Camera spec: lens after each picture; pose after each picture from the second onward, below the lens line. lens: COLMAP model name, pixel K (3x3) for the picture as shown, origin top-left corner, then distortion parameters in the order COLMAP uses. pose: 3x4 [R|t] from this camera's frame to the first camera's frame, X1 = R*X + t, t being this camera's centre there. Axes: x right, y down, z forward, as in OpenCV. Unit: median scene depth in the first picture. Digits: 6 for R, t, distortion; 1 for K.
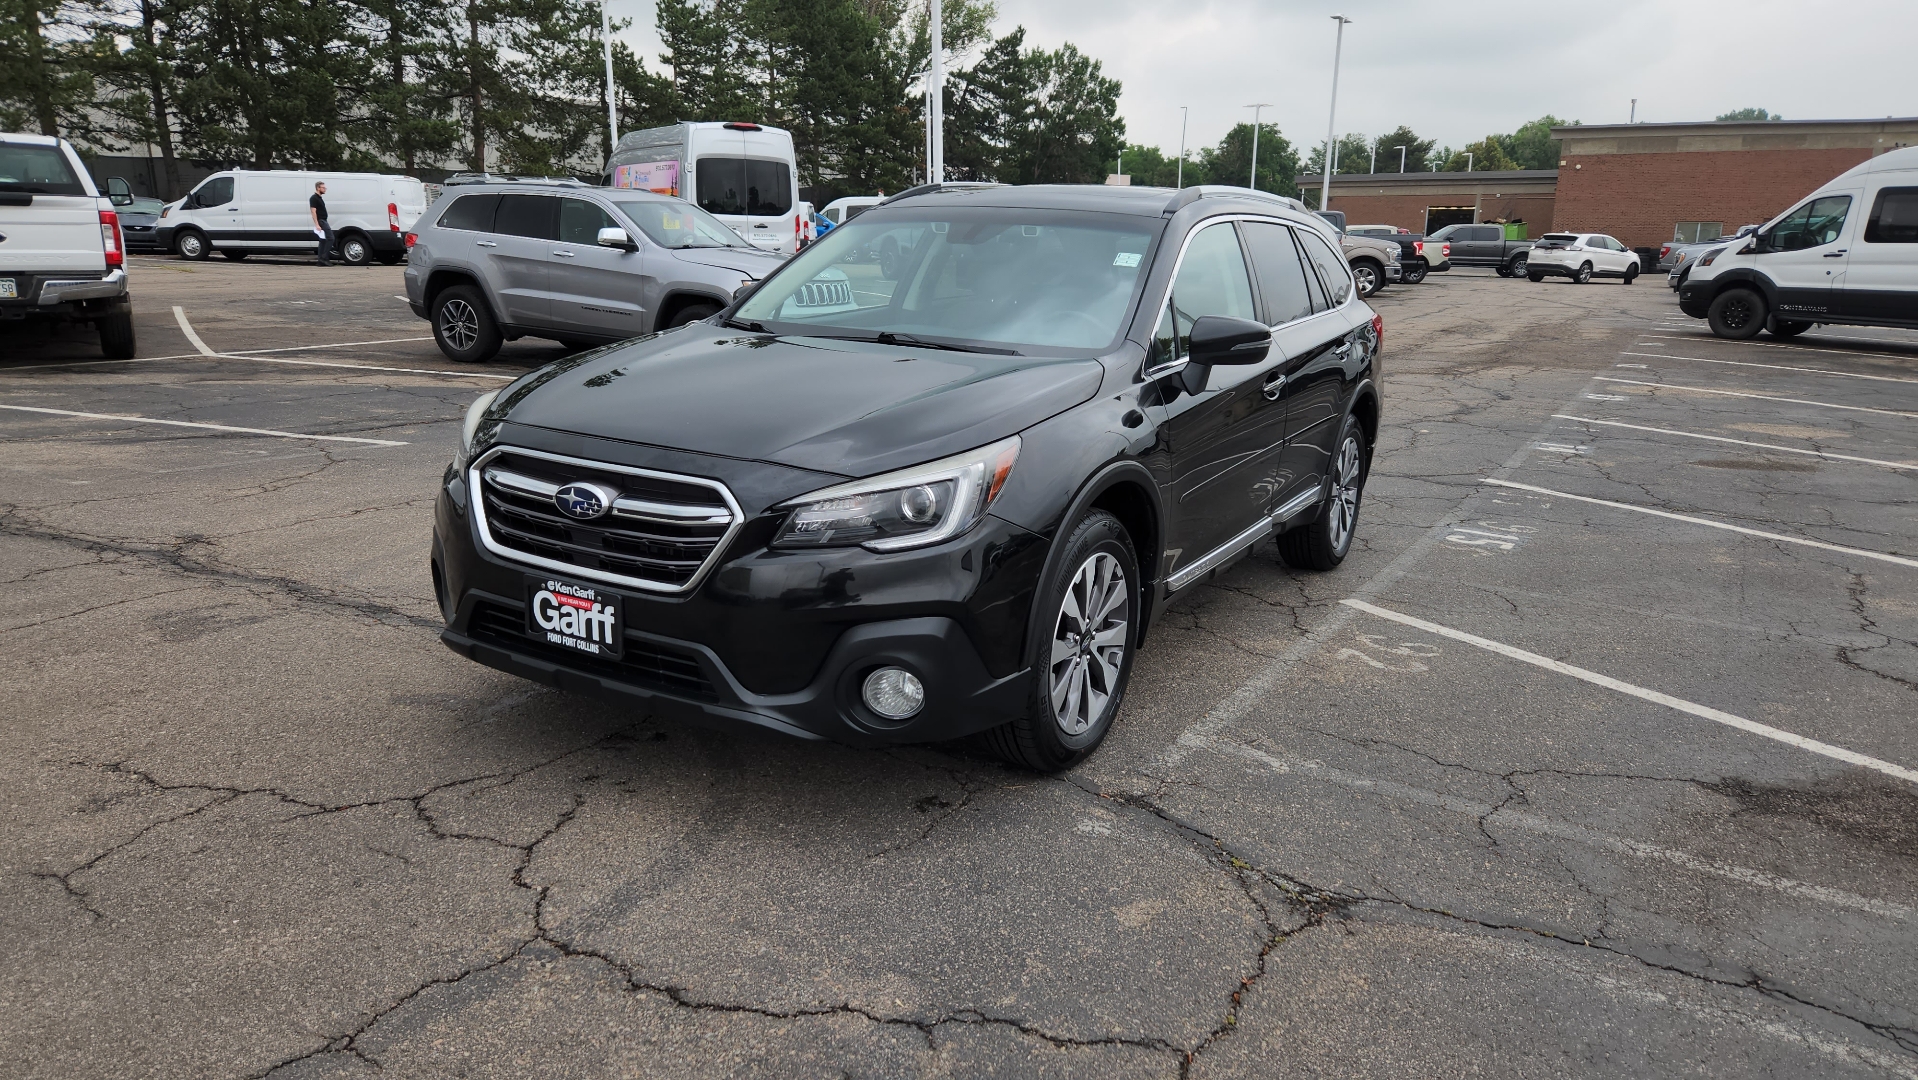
lens RADIAL K [[1281.7, 0, 935.2], [0, 1281.7, 544.3], [0, 0, 1]] dist [0.072575, -0.058963]
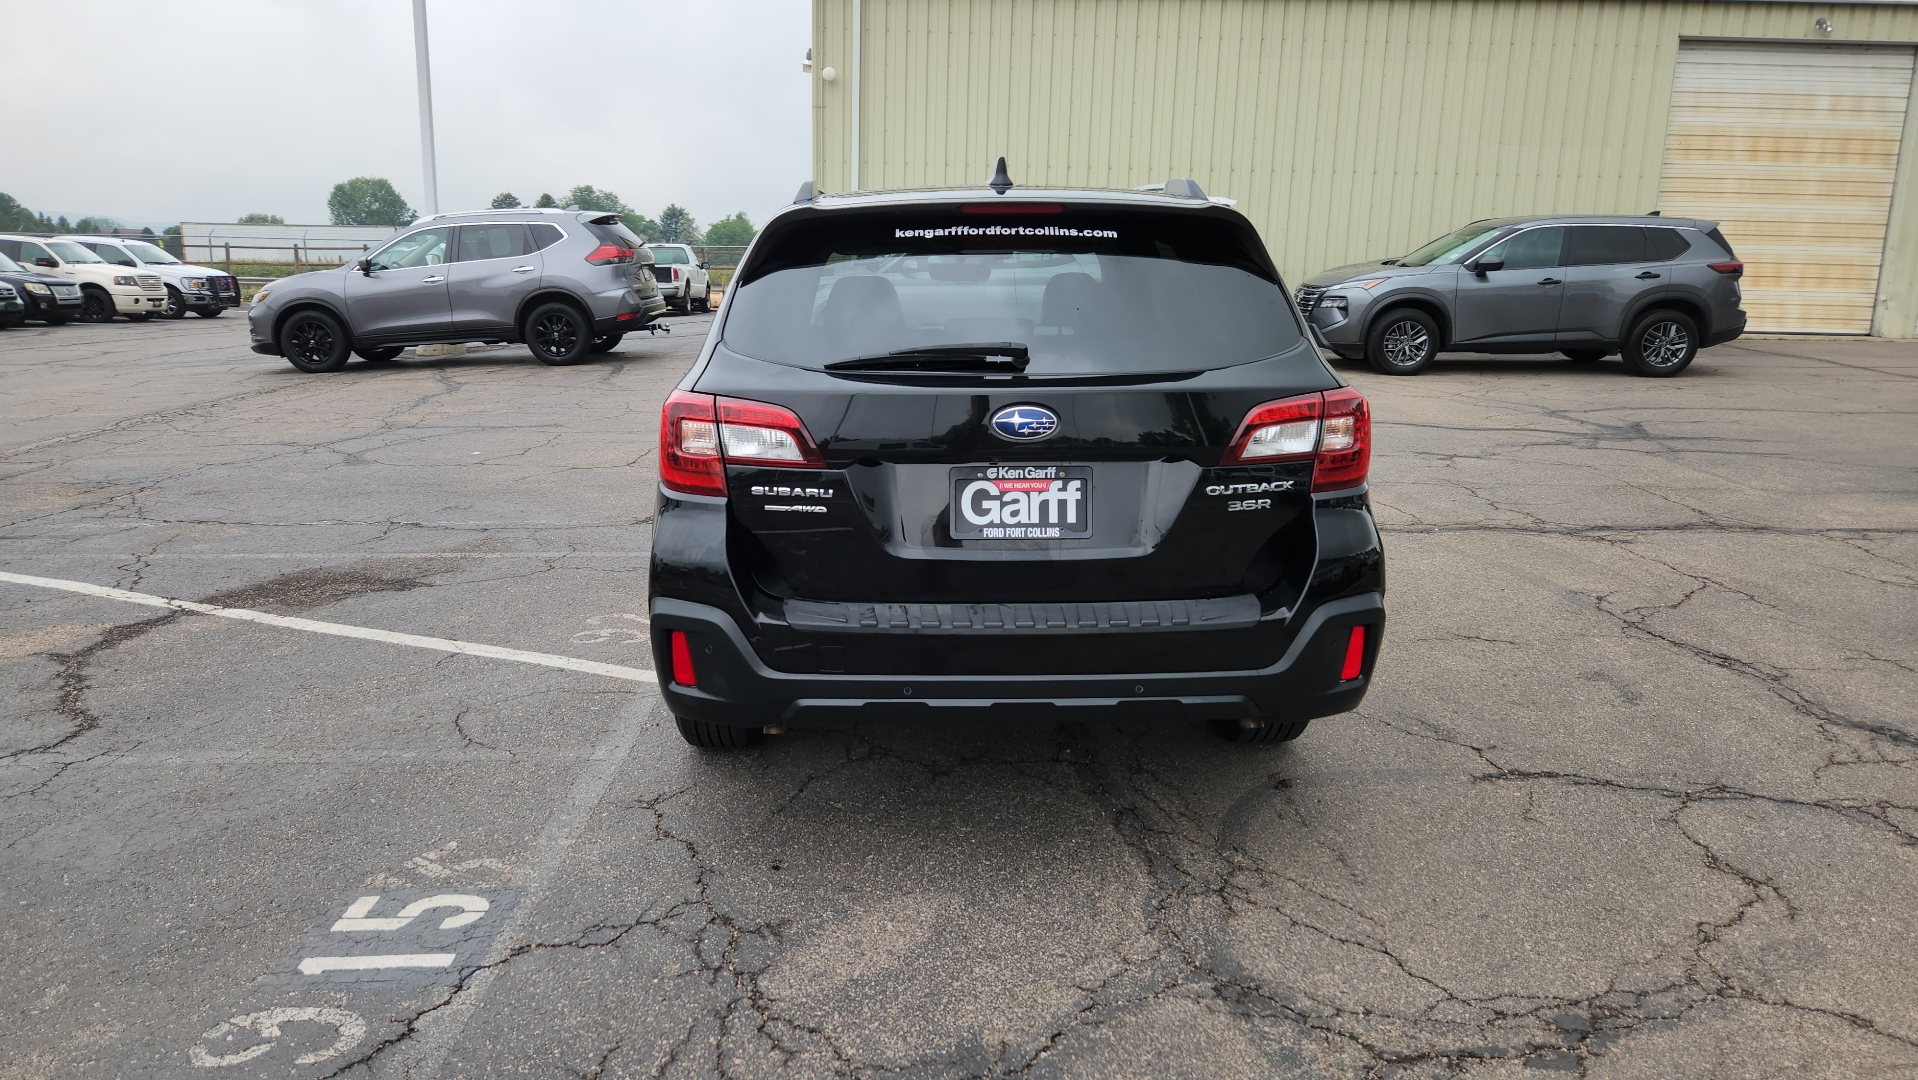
lens RADIAL K [[1281.7, 0, 921.4], [0, 1281.7, 545.3], [0, 0, 1]] dist [0.072575, -0.058963]
pose [[-0.849796, 0.078650, -0.521211, 0.162450], [-0.153079, 0.909367, 0.386806, -0.102129], [0.504394, 0.408493, -0.760736, 0.450490]]
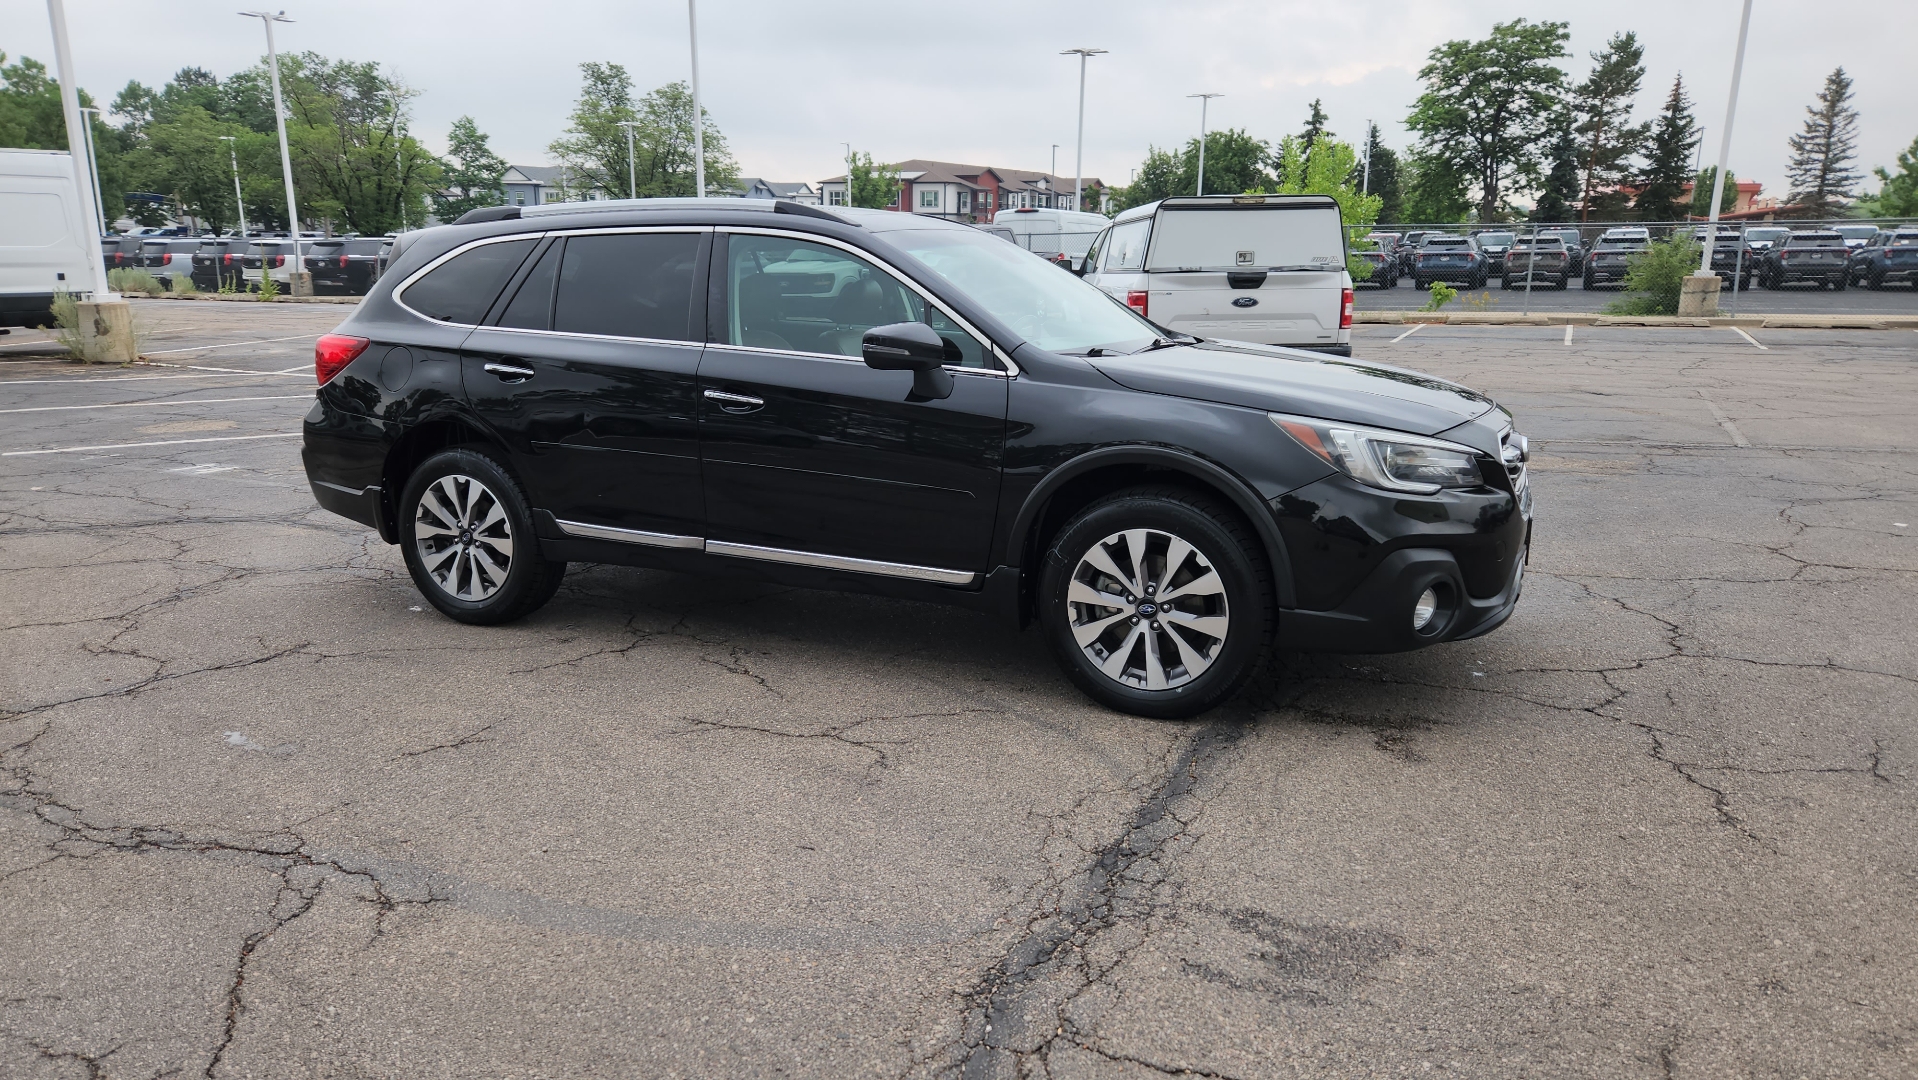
lens RADIAL K [[1281.7, 0, 932.5], [0, 1281.7, 540.6], [0, 0, 1]] dist [0.072575, -0.058963]
pose [[-0.089475, -0.240032, 0.966633, -0.238887], [0.238717, 0.937069, 0.254788, -0.067470], [-0.966958, 0.253549, -0.026544, 0.252311]]
